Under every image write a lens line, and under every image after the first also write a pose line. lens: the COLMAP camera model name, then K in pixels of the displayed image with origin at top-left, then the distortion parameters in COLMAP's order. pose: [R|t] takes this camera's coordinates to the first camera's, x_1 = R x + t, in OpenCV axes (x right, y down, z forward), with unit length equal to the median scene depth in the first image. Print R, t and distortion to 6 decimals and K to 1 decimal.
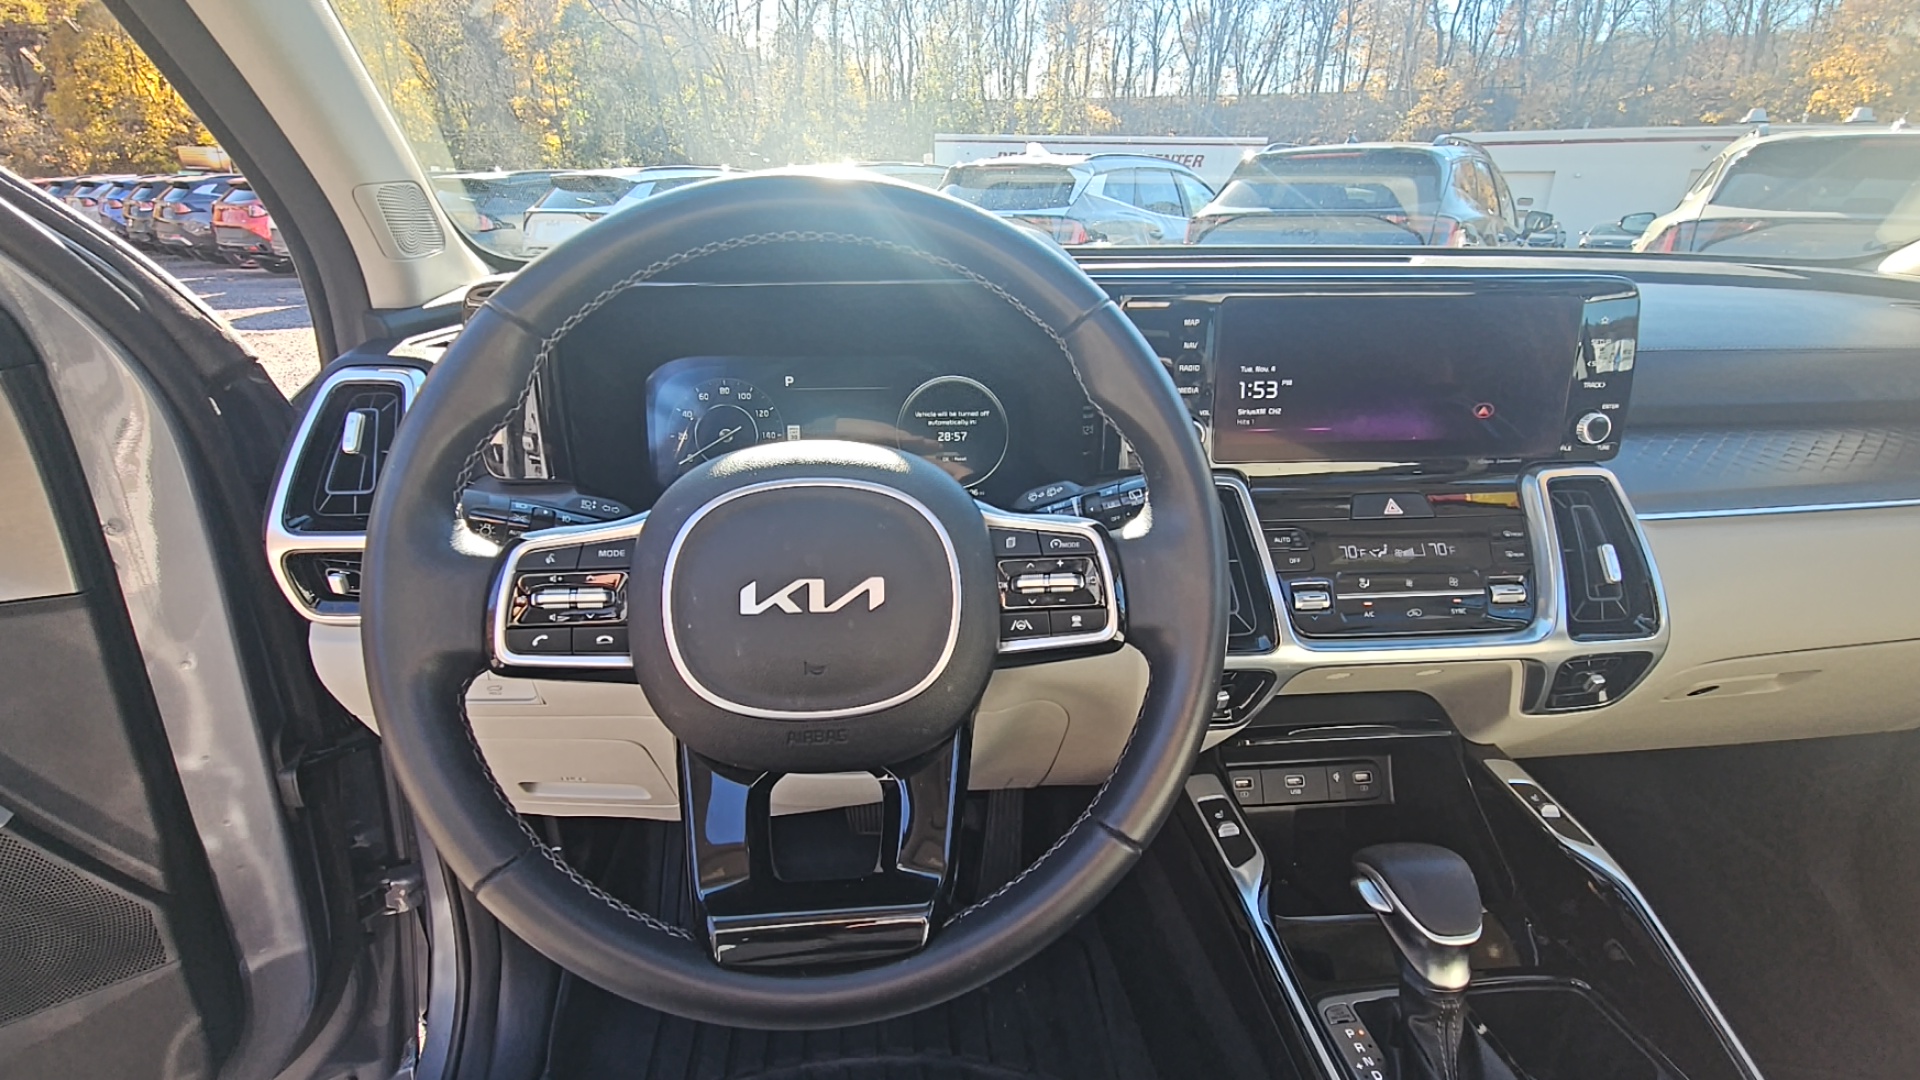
lens RADIAL K [[861.7, 0, 963.6], [0, 861.7, 530.8], [0, 0, 1]] dist [0.019285, -0.014842]
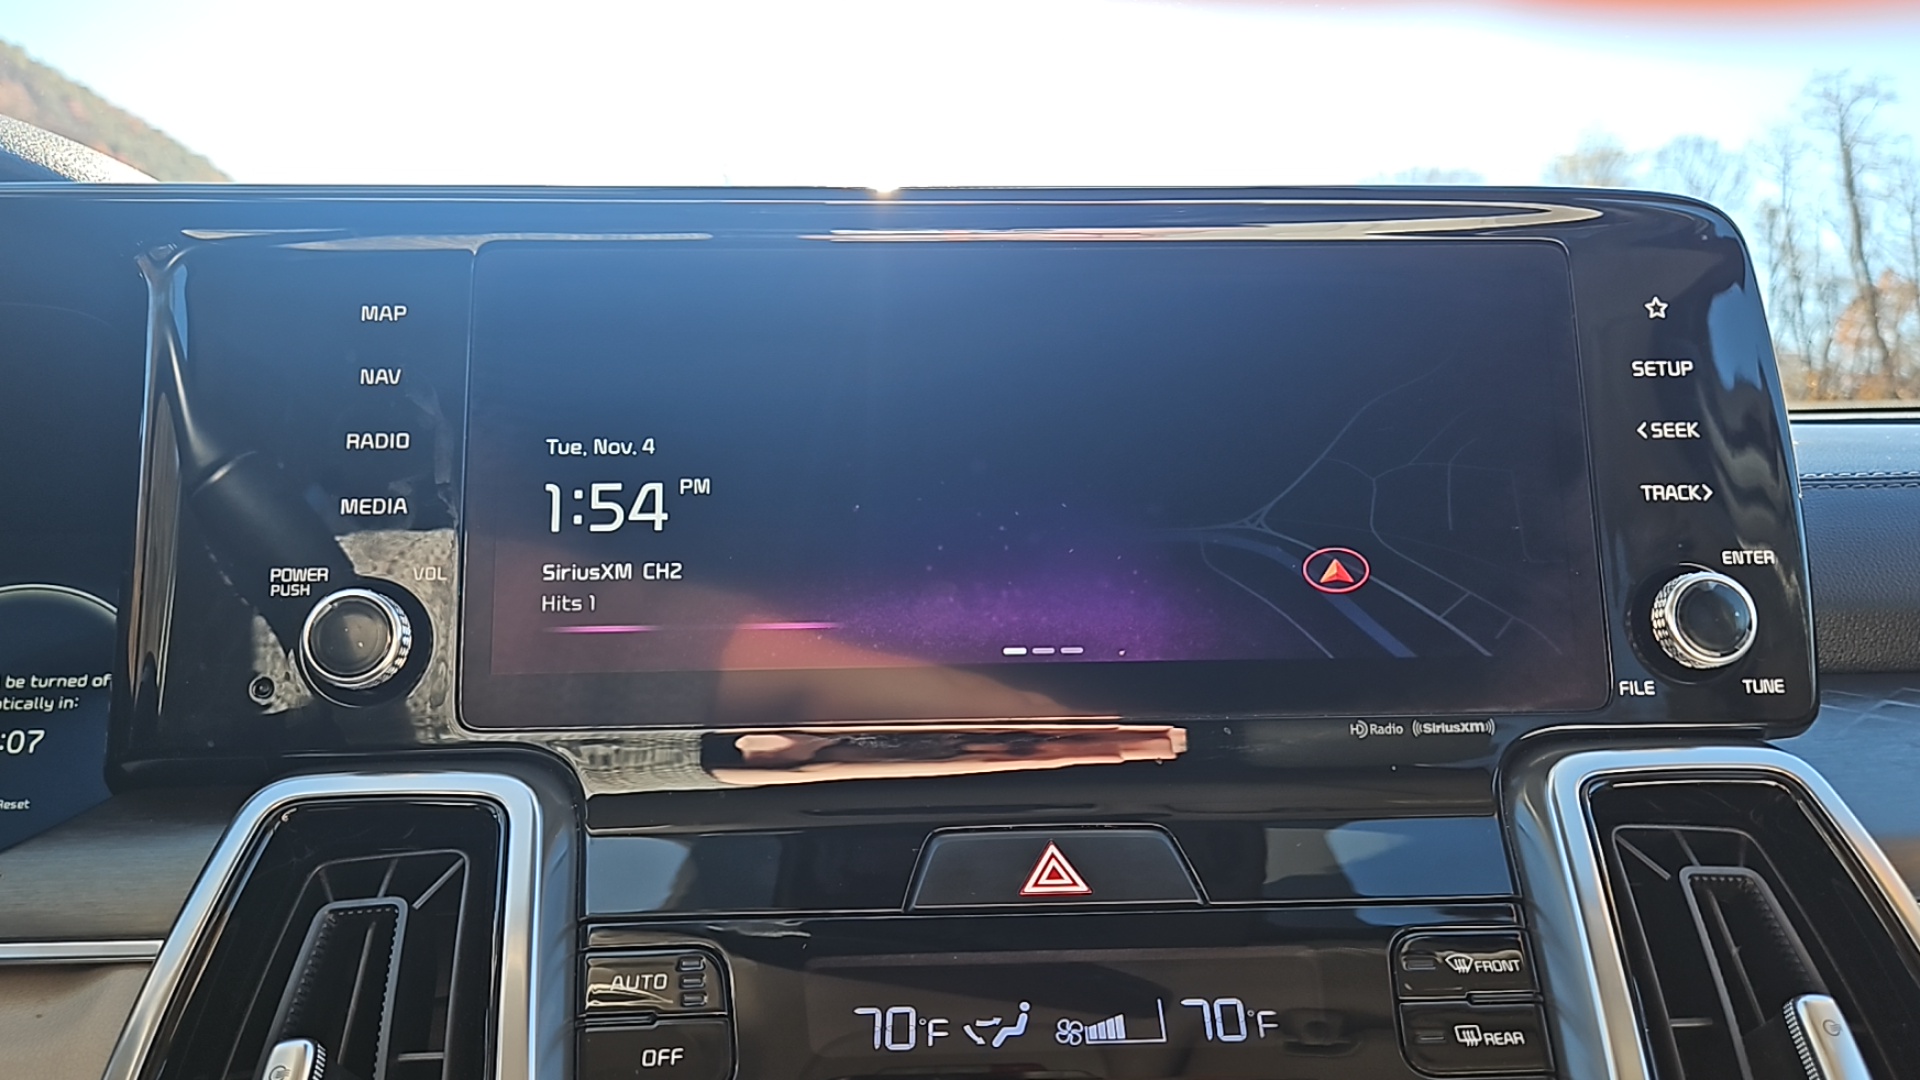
lens RADIAL K [[1448.6, 0, 958.8], [0, 1448.6, 540.3], [0, 0, 1]] dist [0.046989, -0.058058]
pose [[0.998261, -0.024514, -0.053609, 0.496296], [0.001336, 0.918603, -0.395179, 0.065742], [0.058933, 0.394420, 0.917038, 0.497705]]
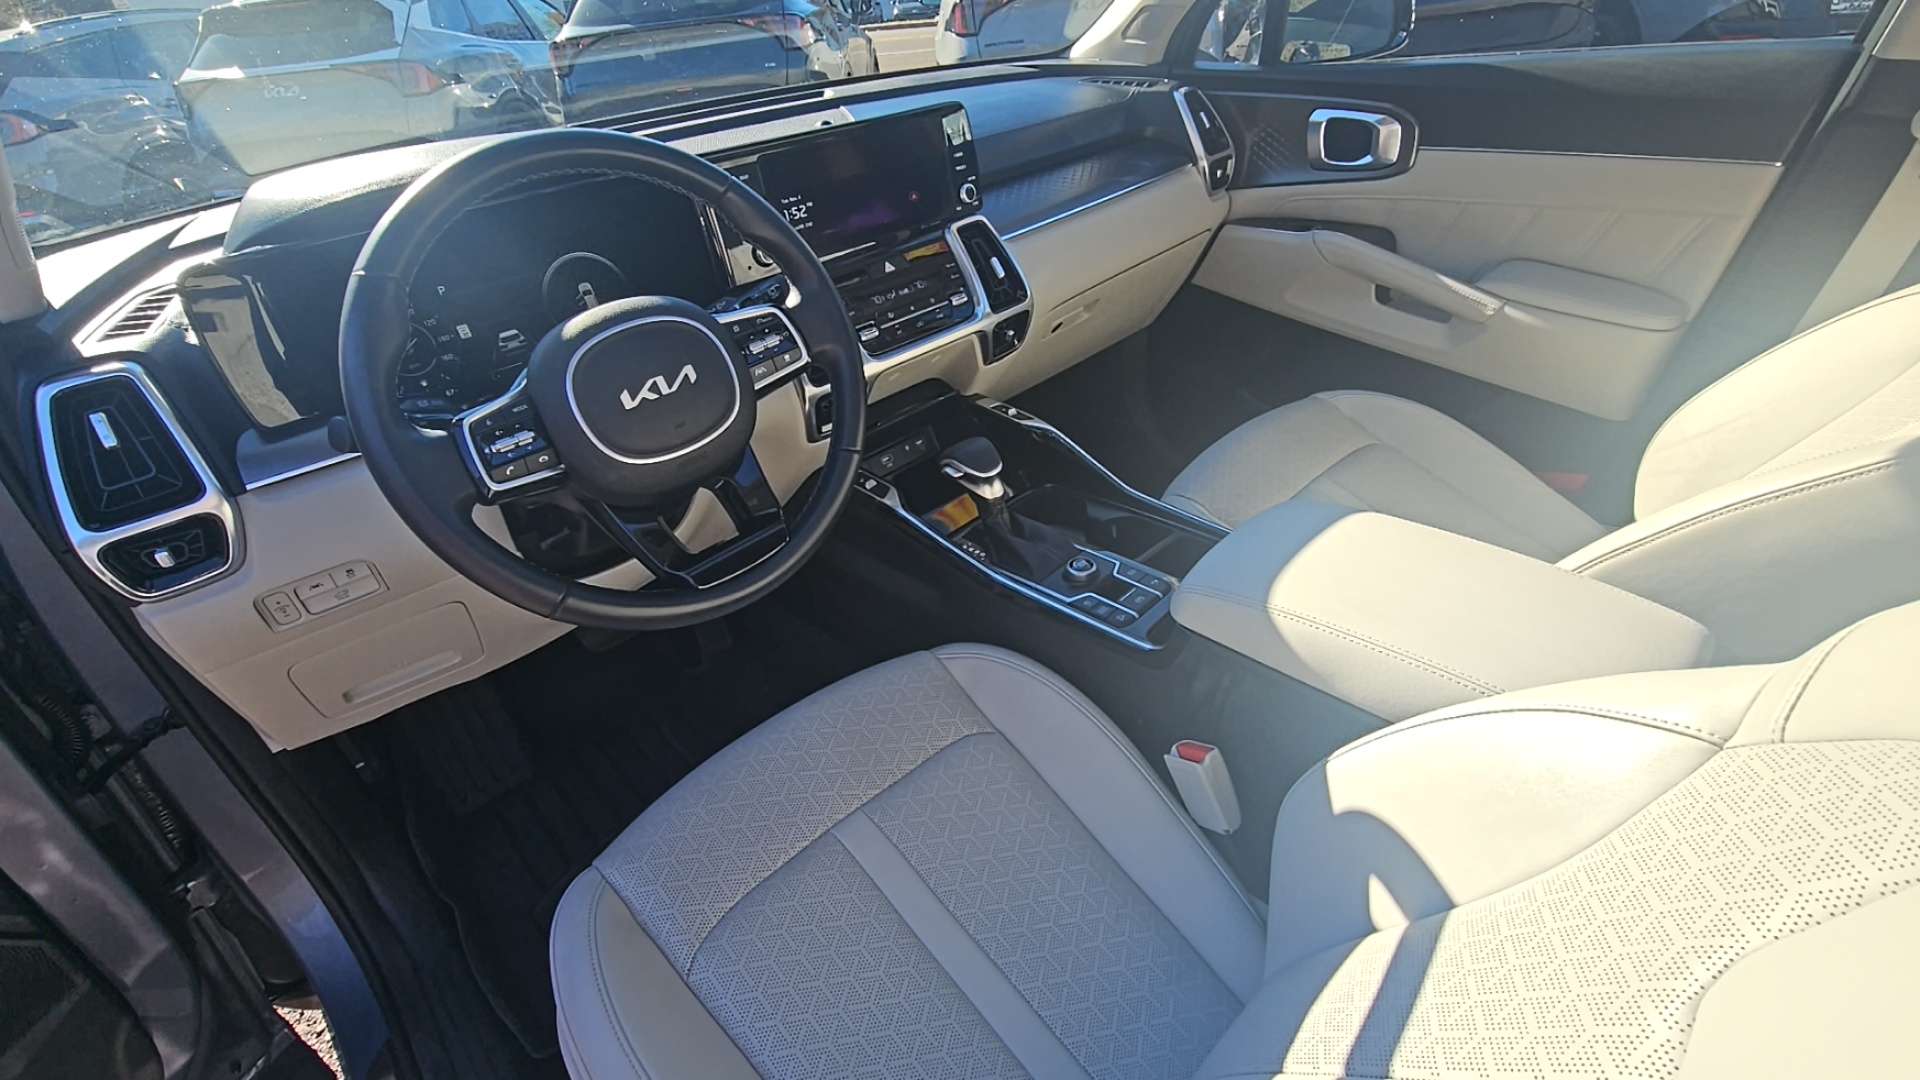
lens RADIAL K [[861.7, 0, 963.6], [0, 861.7, 530.8], [0, 0, 1]] dist [0.019285, -0.014842]
pose [[0.781974, -0.398438, 0.479337, -0.394706], [0.302311, 0.914949, 0.267351, 0.036831], [-0.545092, -0.064153, 0.835918, -0.505794]]
